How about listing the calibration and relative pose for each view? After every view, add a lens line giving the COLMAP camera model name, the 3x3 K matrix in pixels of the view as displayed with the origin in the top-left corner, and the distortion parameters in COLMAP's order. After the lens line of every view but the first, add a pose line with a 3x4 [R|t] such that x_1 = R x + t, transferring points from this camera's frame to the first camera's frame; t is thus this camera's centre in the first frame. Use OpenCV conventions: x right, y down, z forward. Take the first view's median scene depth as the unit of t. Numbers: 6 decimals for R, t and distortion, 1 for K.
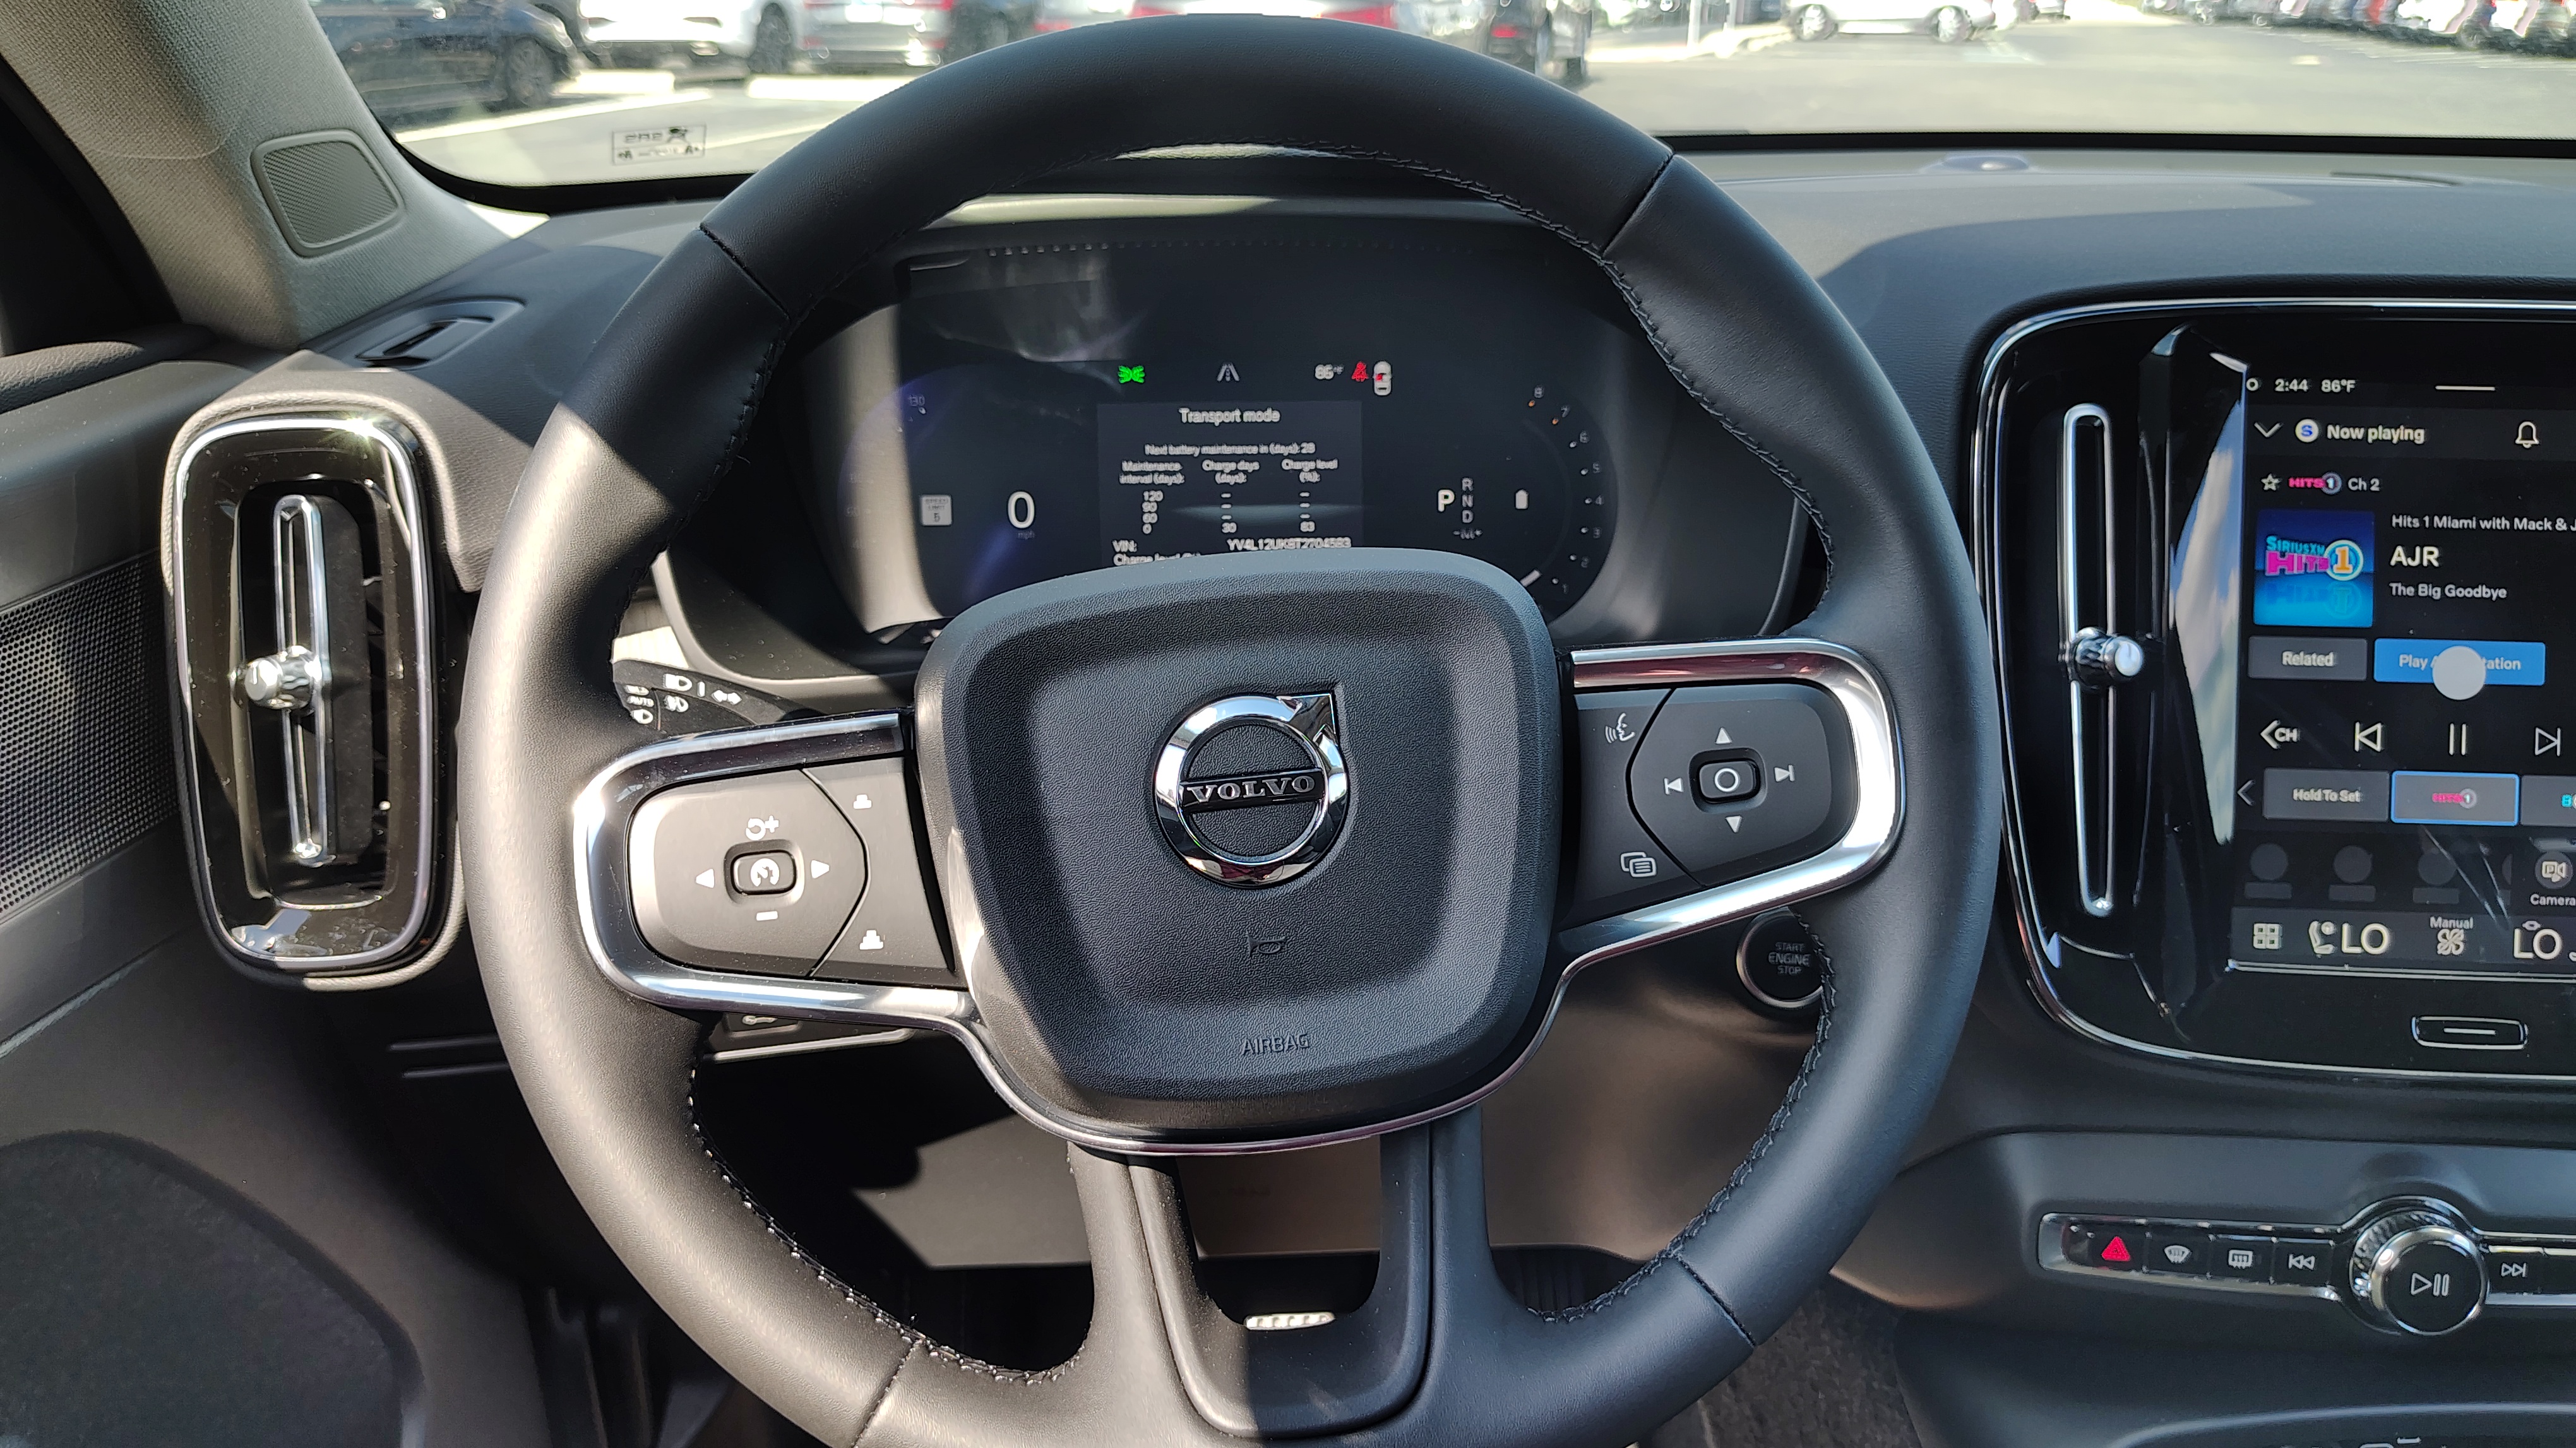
lens RADIAL K [[1904.0, 0, 1288.0], [0, 1904.0, 724.0], [0, 0, 1]] dist [-0.002896, -0.006364]
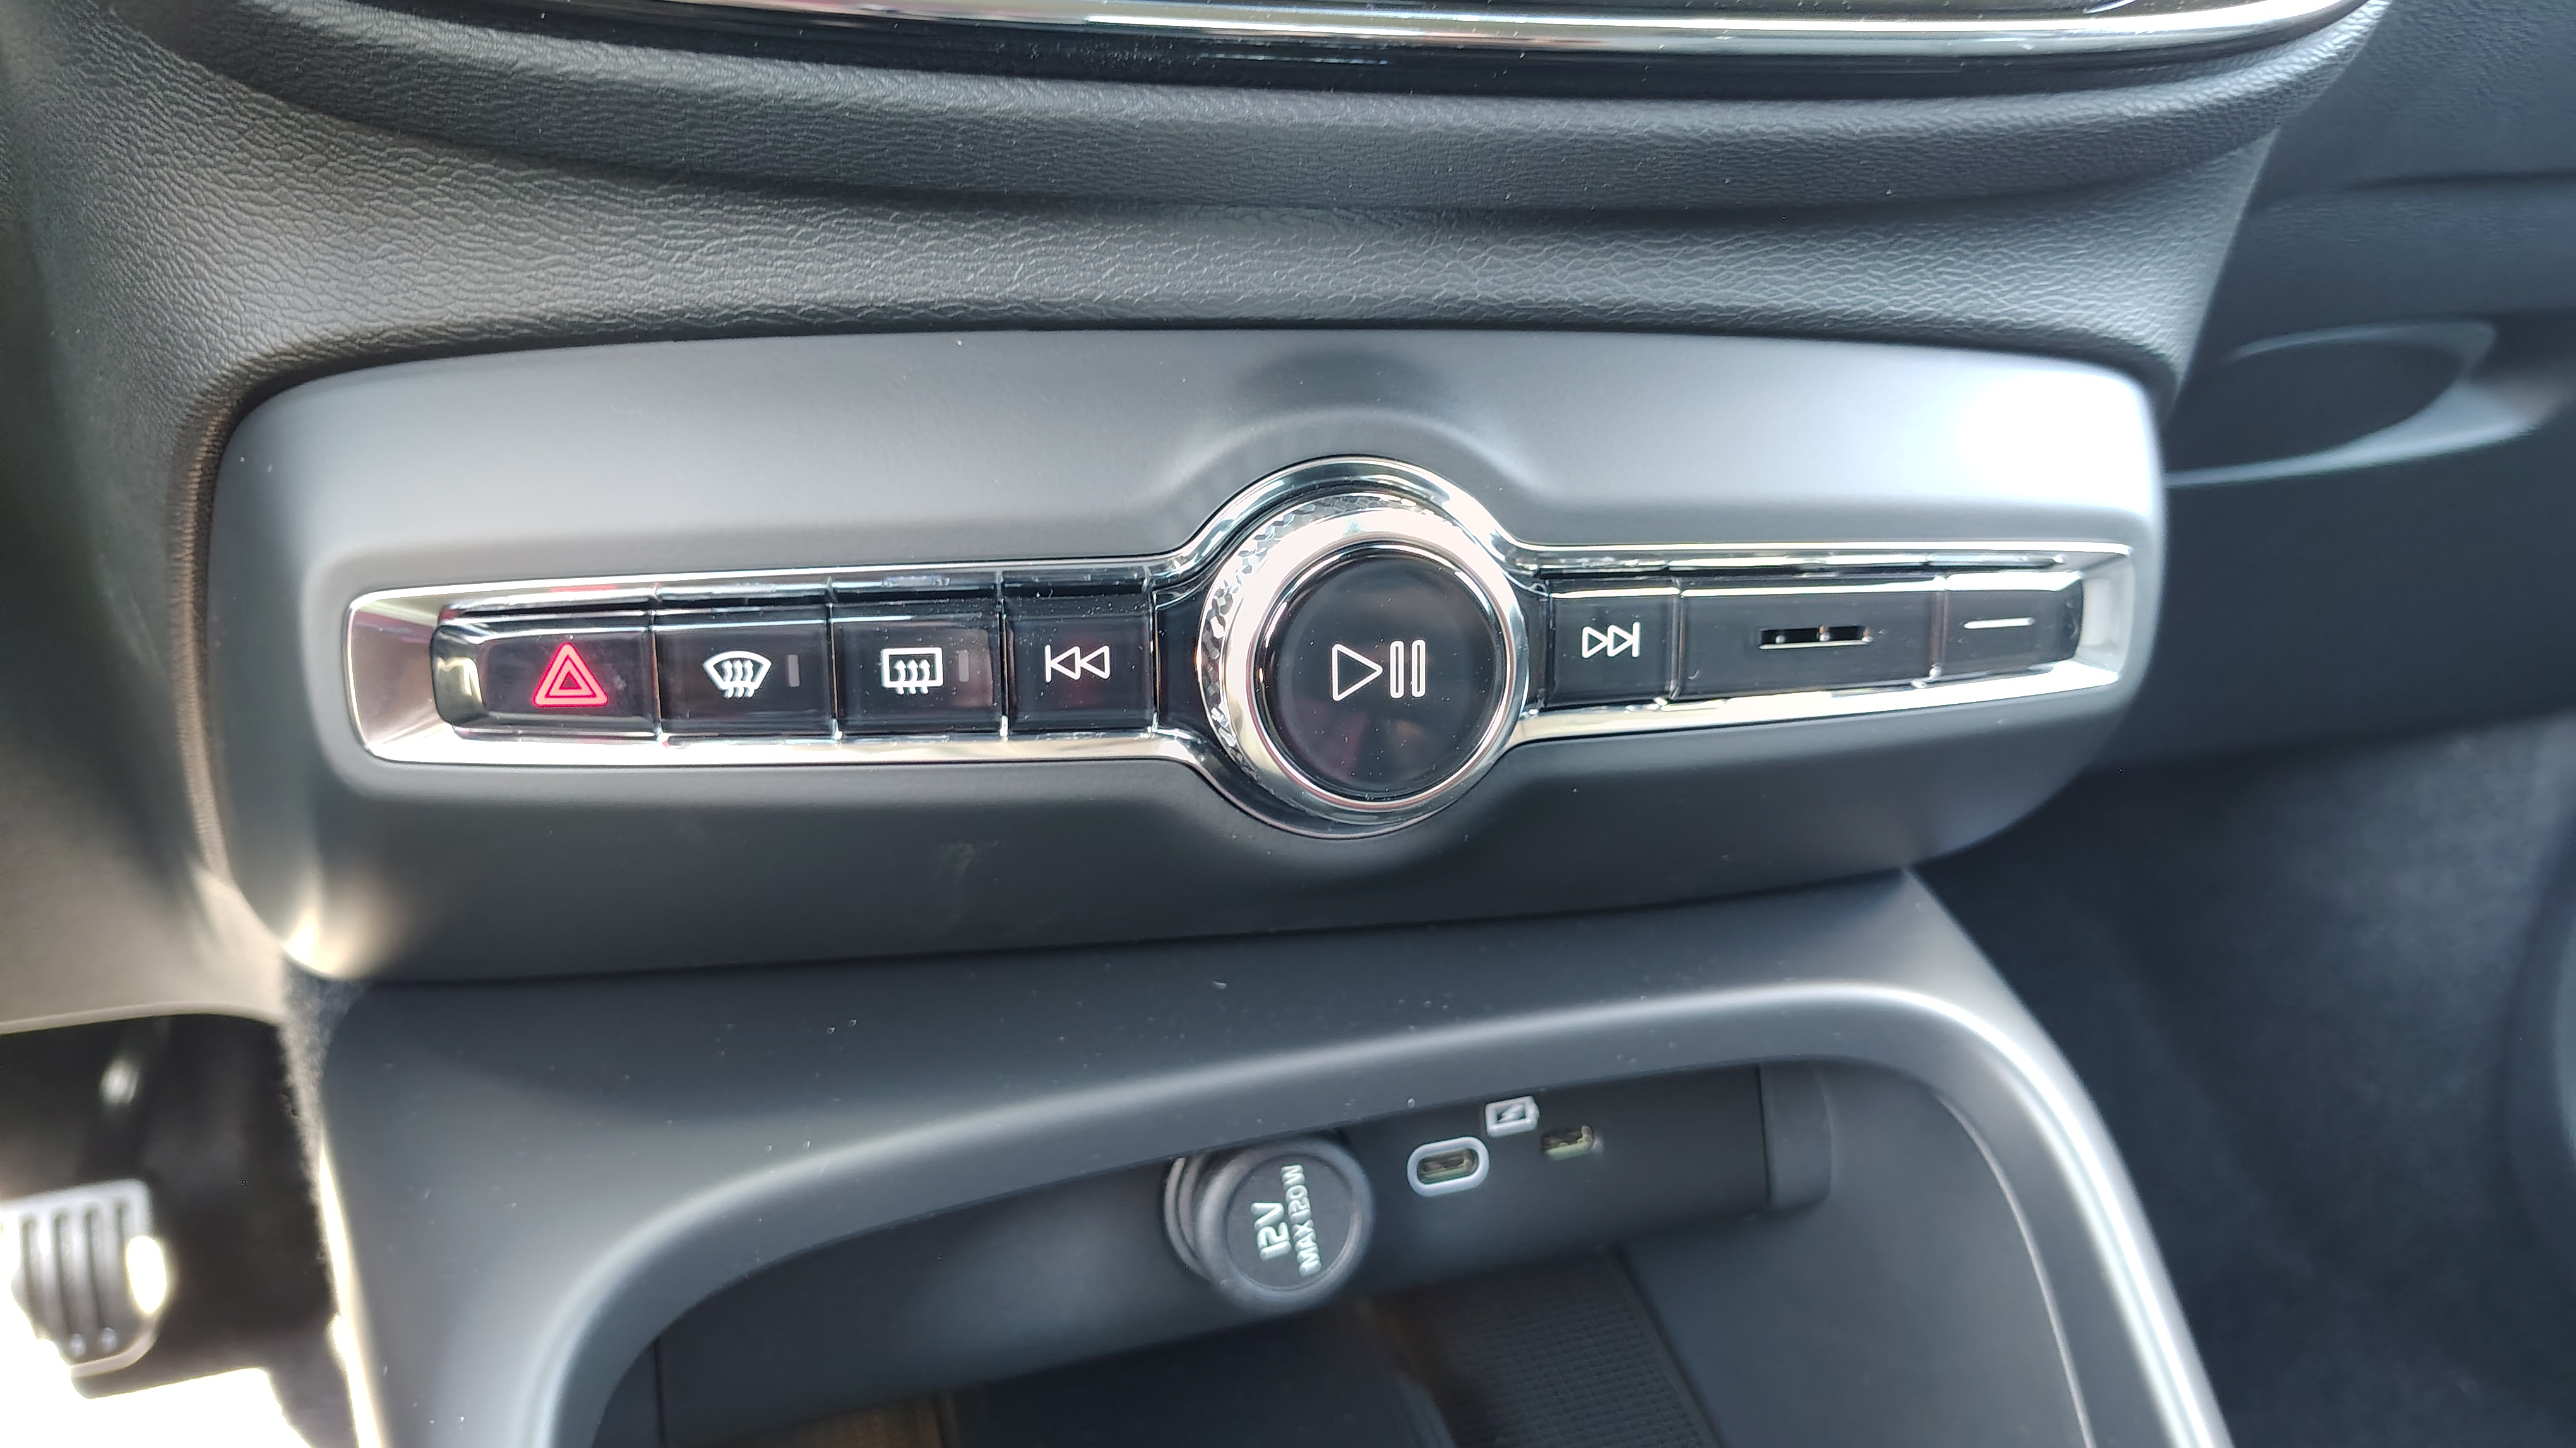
lens RADIAL K [[1904.0, 0, 1288.0], [0, 1904.0, 724.0], [0, 0, 1]] dist [-0.002896, -0.006364]
pose [[0.960681, -0.079820, 0.265932, 0.485988], [0.060210, 0.994885, 0.081109, 0.274227], [-0.271046, -0.061909, 0.960573, 0.653968]]
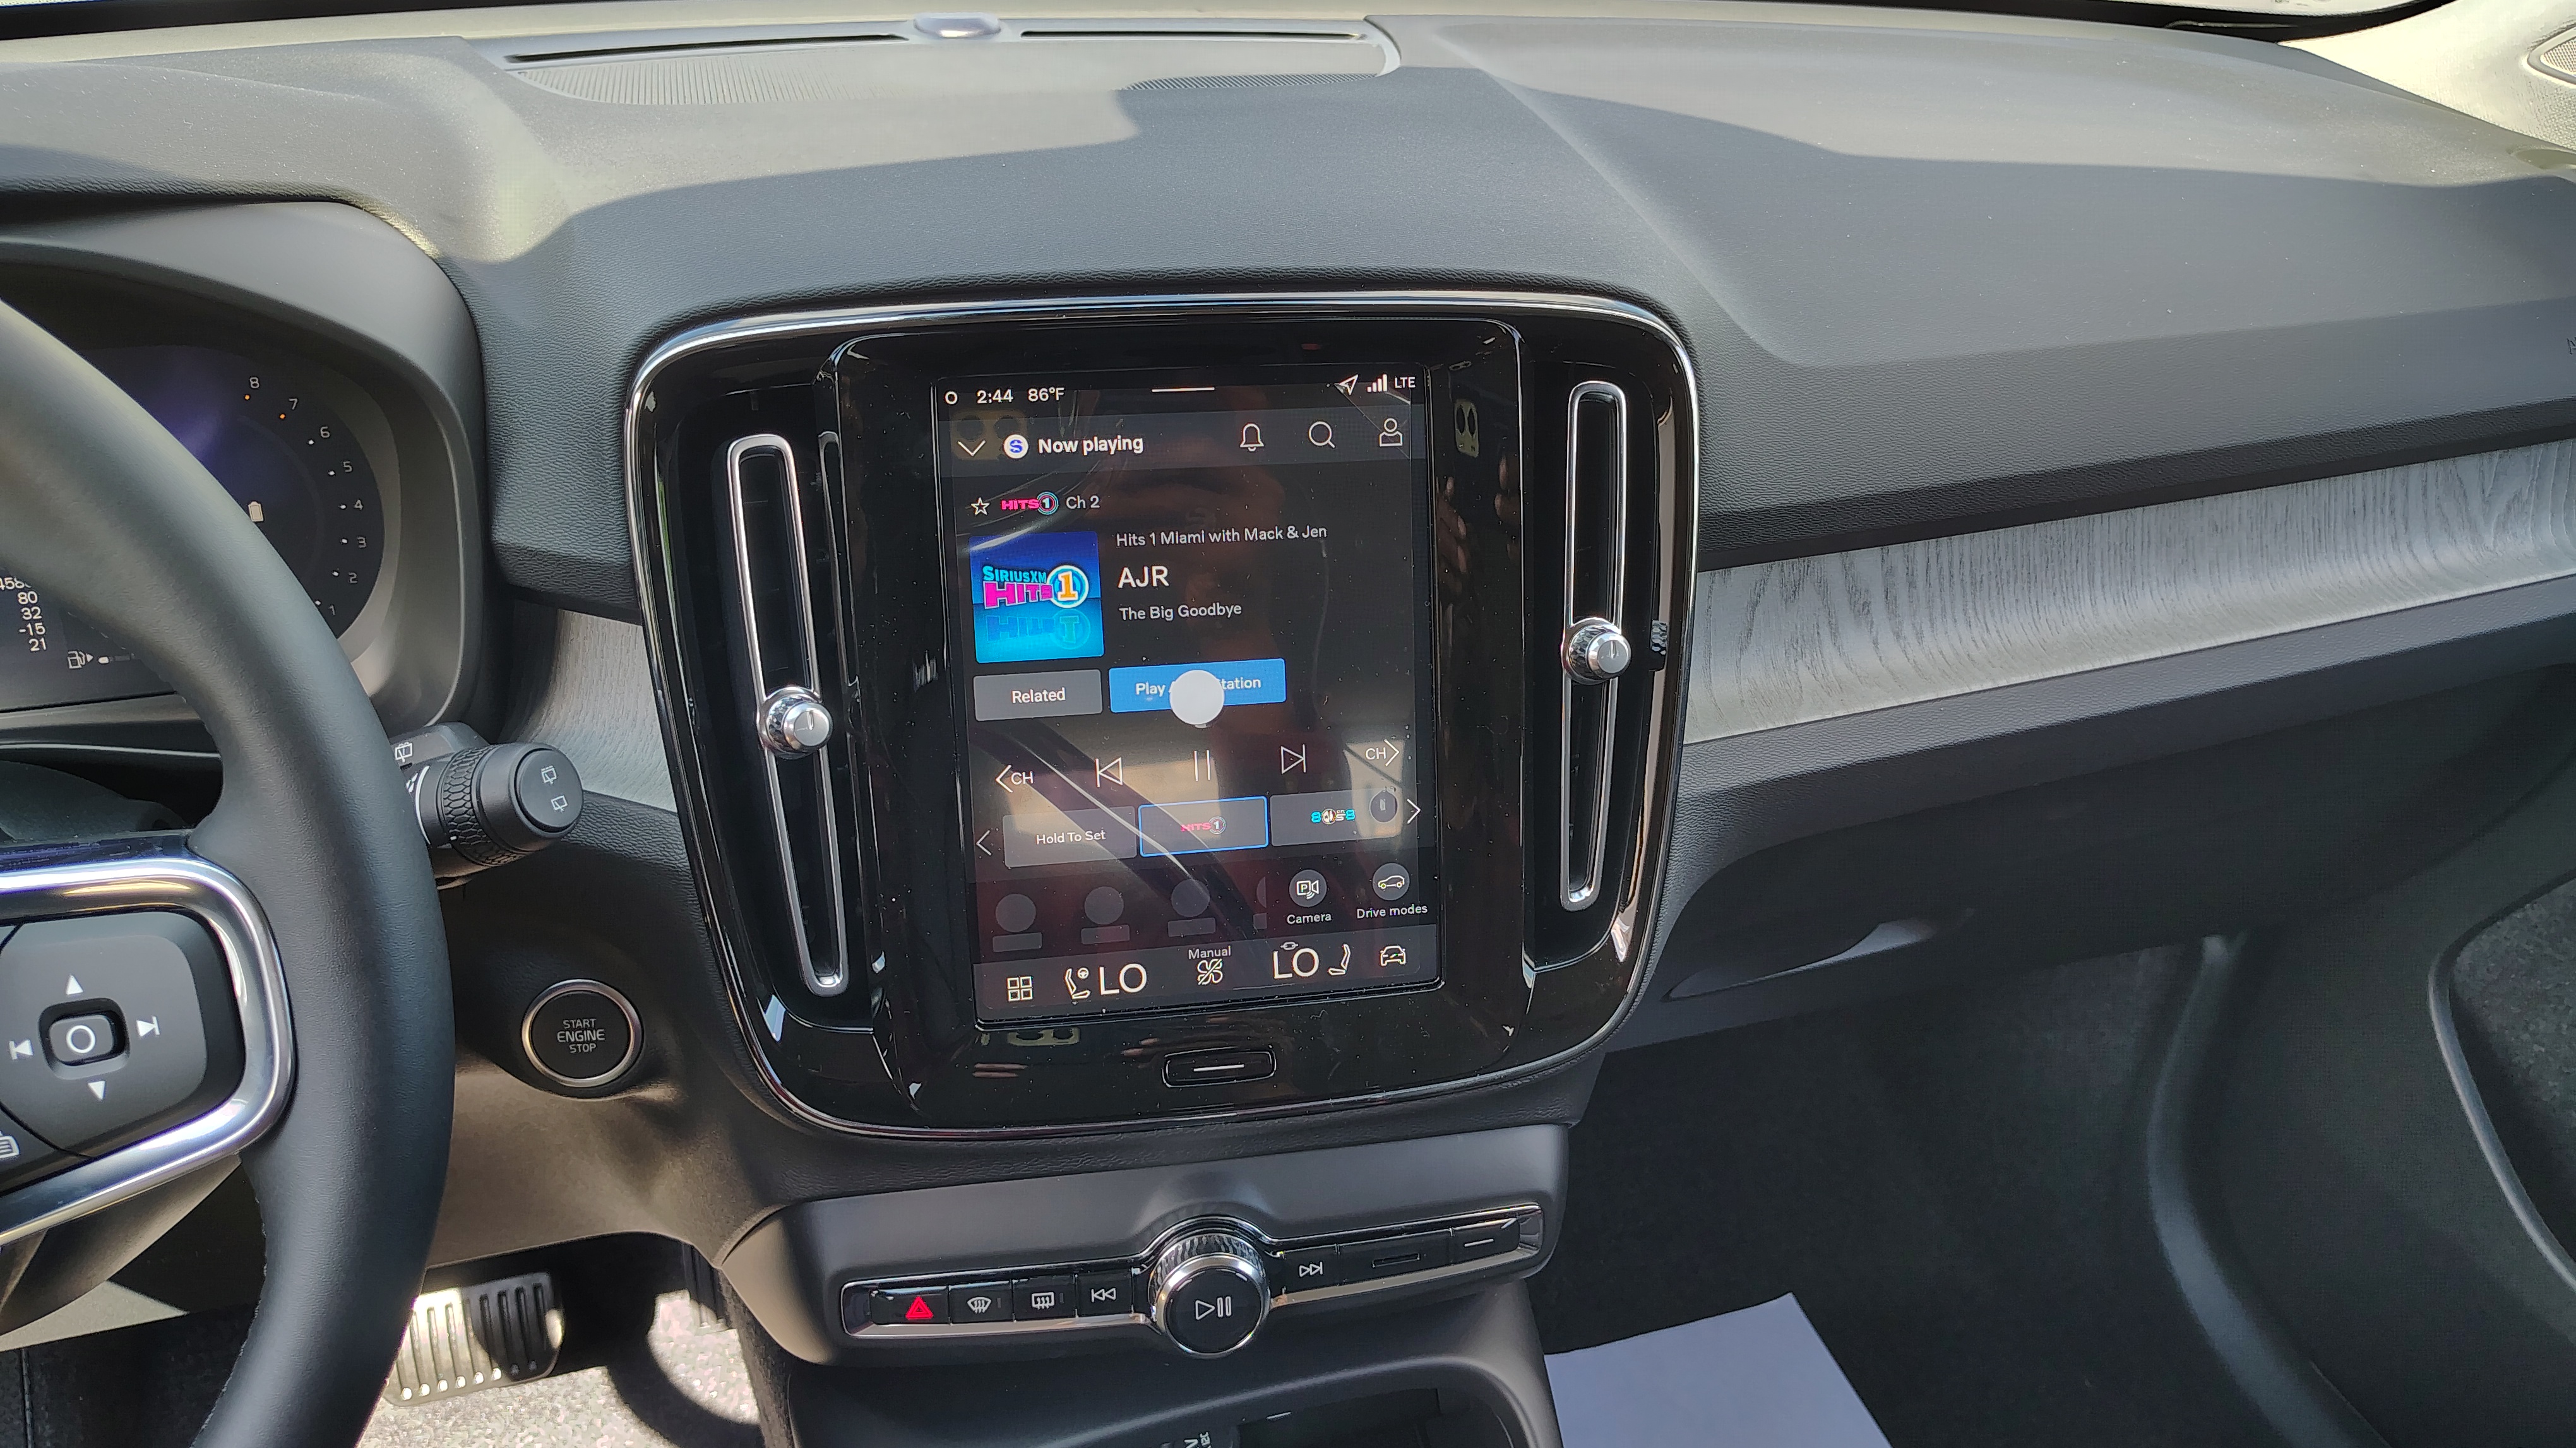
lens RADIAL K [[1870.3, 0, 1288.0], [0, 1870.3, 724.0], [0, 0, 1]] dist [0.024565, -0.066275]
pose [[0.969412, -0.095377, 0.226150, 0.446012], [0.058462, 0.984618, 0.164653, -0.162723], [-0.238375, -0.146395, 0.960076, 0.097140]]
